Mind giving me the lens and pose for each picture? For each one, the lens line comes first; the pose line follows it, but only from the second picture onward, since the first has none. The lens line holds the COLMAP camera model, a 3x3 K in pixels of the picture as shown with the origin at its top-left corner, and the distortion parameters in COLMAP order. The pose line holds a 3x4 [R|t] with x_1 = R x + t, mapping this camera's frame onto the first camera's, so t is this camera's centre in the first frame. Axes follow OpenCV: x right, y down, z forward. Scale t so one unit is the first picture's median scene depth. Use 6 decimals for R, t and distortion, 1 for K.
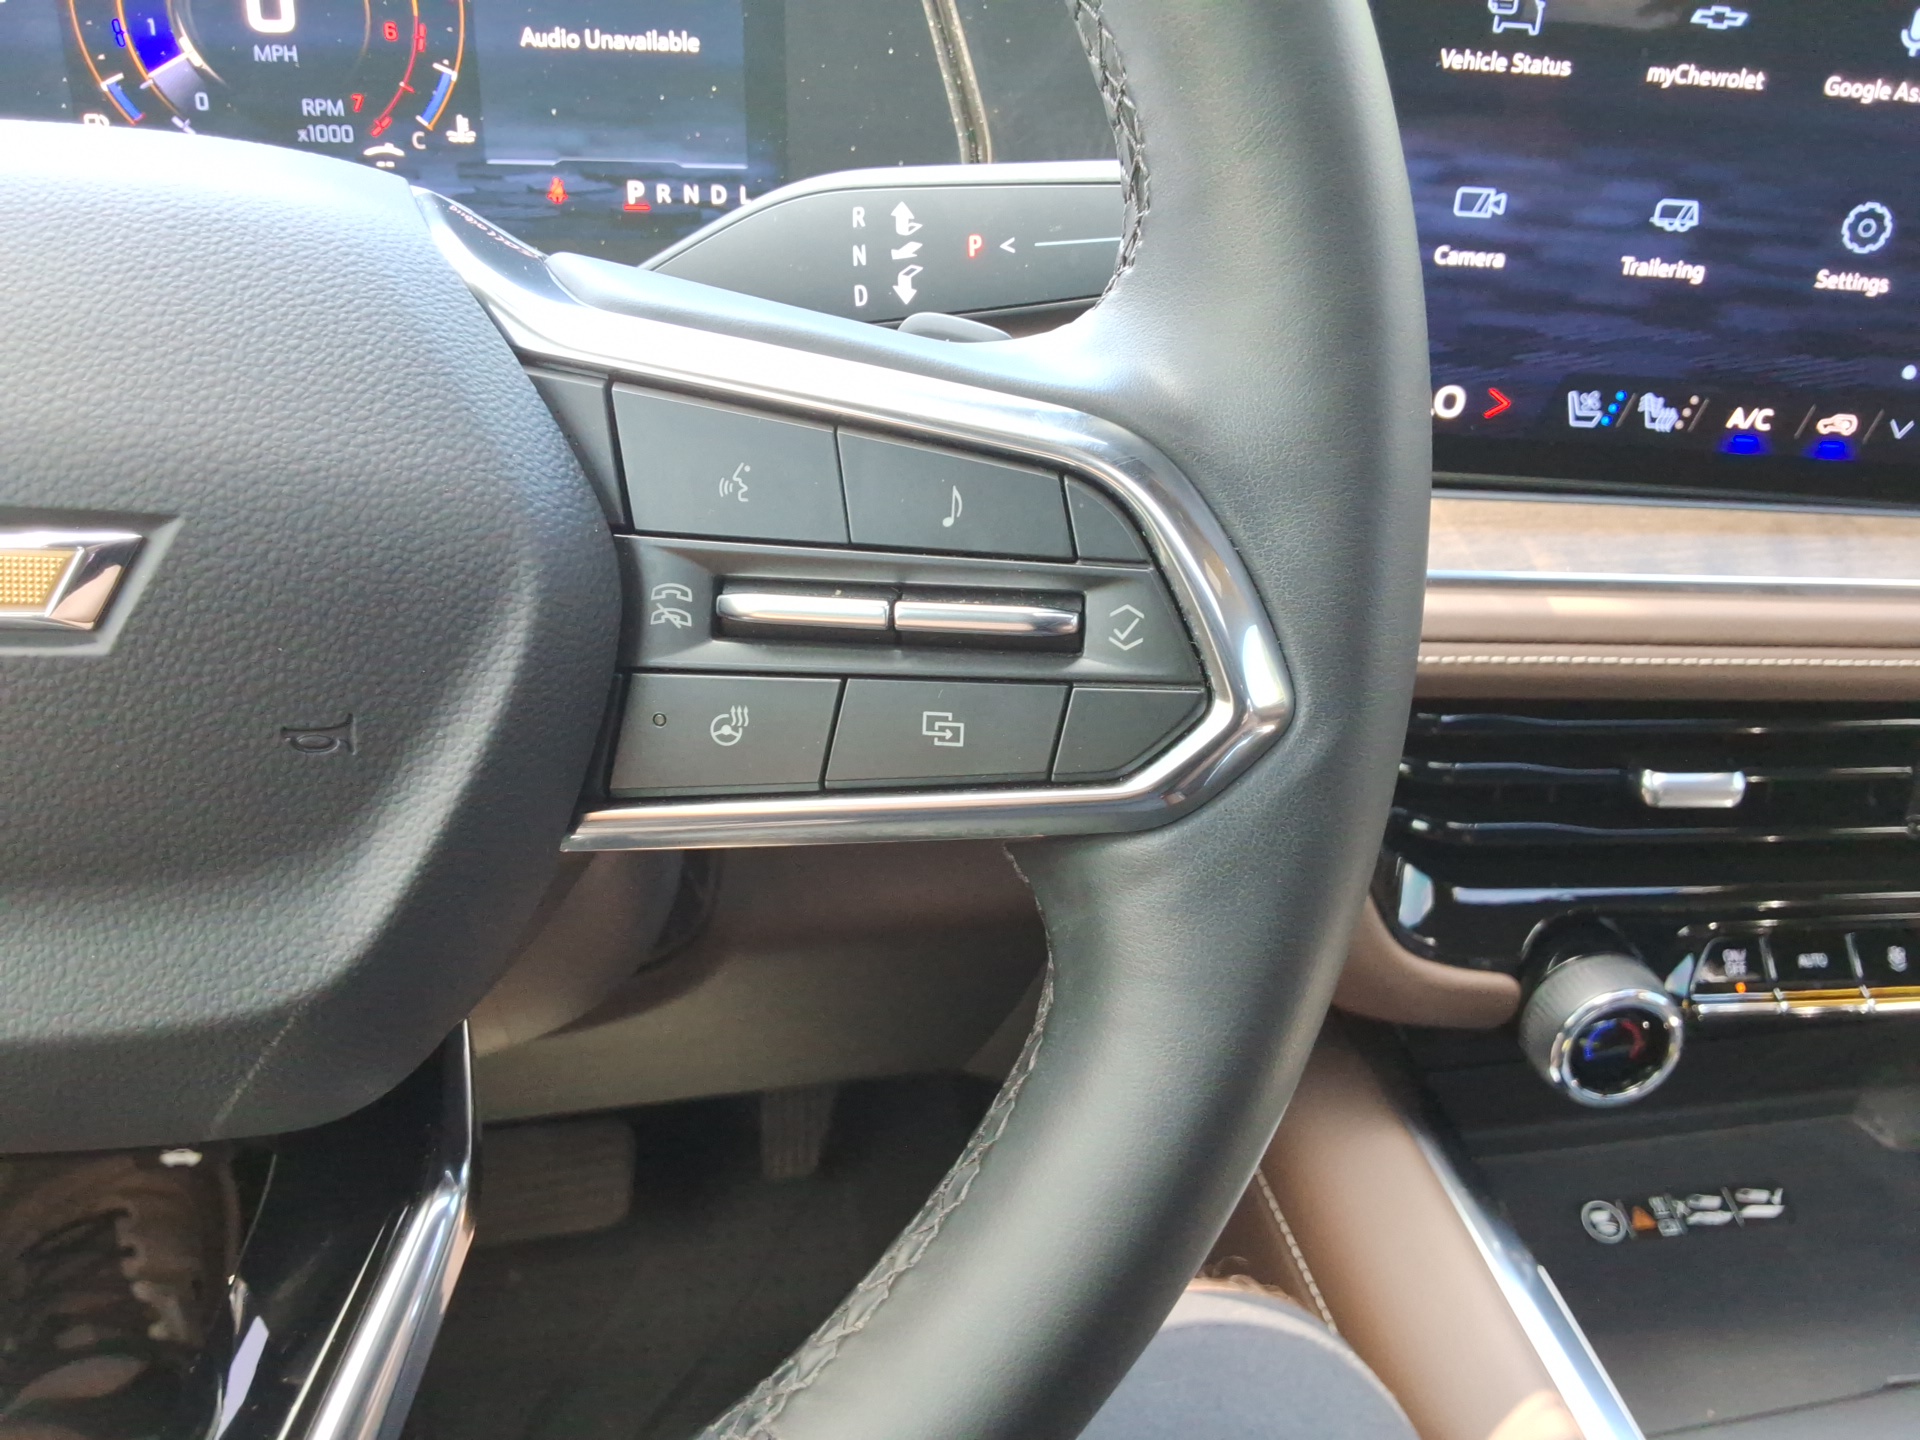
lens RADIAL K [[1586.4, 0, 946.7], [0, 1586.4, 696.2], [0, 0, 1]] dist [0.109747, -0.197962]
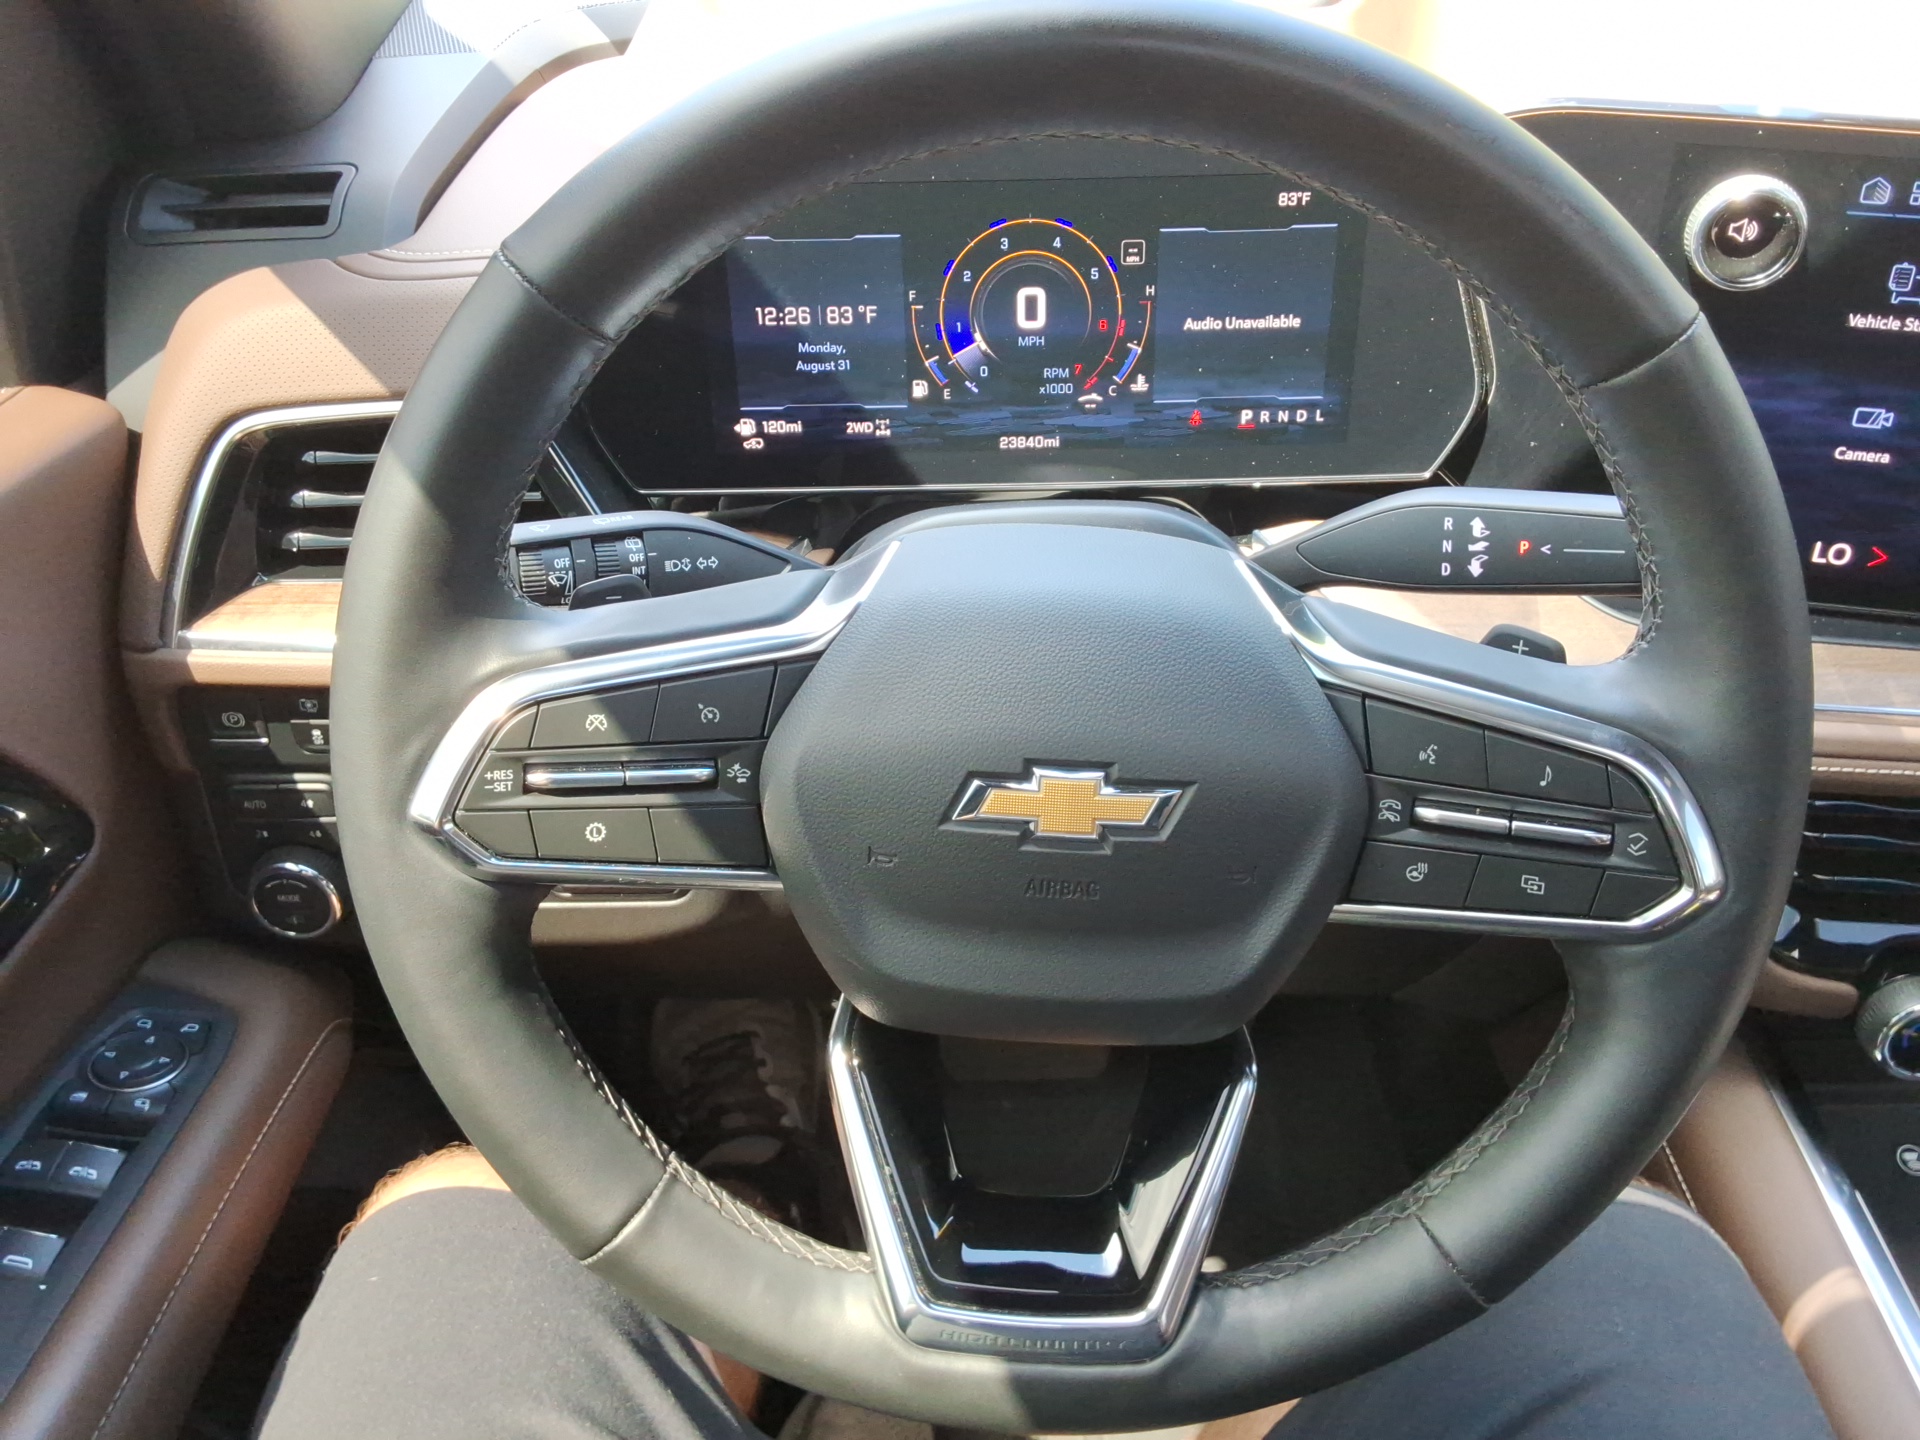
lens RADIAL K [[1548.7, 0, 966.8], [0, 1548.7, 691.4], [0, 0, 1]] dist [0.129415, -0.206565]
pose [[0.979604, 0.052453, -0.193970, -0.153809], [-0.037713, 0.996167, 0.078920, -0.163876], [0.197366, -0.069995, 0.977828, -0.492434]]
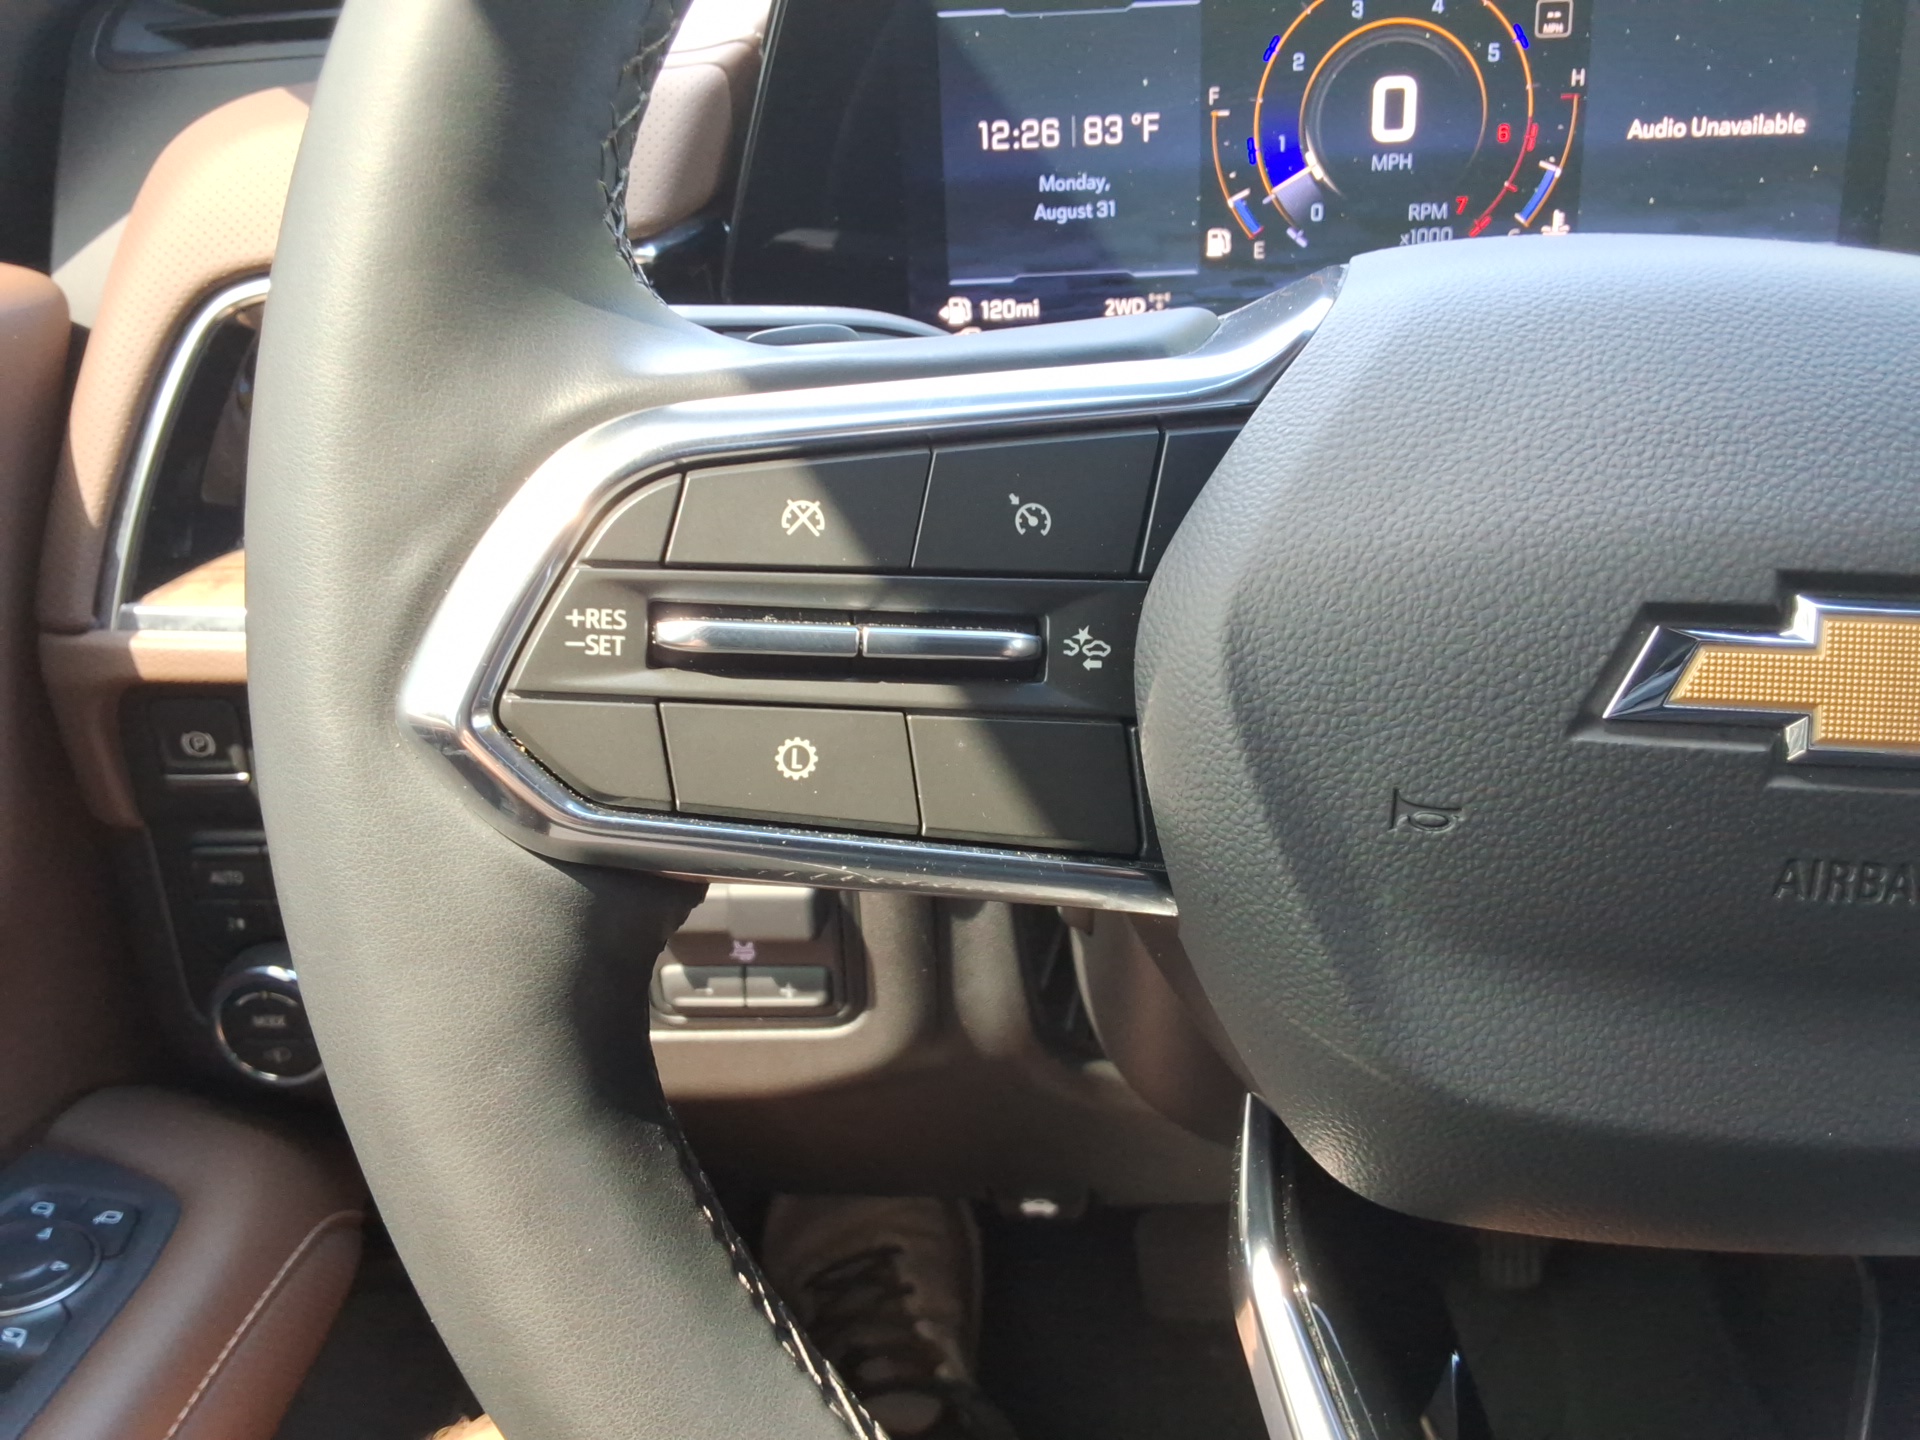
lens RADIAL K [[1548.7, 0, 966.8], [0, 1548.7, 691.4], [0, 0, 1]] dist [0.129415, -0.206565]
pose [[0.968828, 0.018345, -0.247053, -0.396360], [-0.031893, 0.998192, -0.050951, 0.004182], [0.245672, 0.057242, 0.967661, -0.035318]]
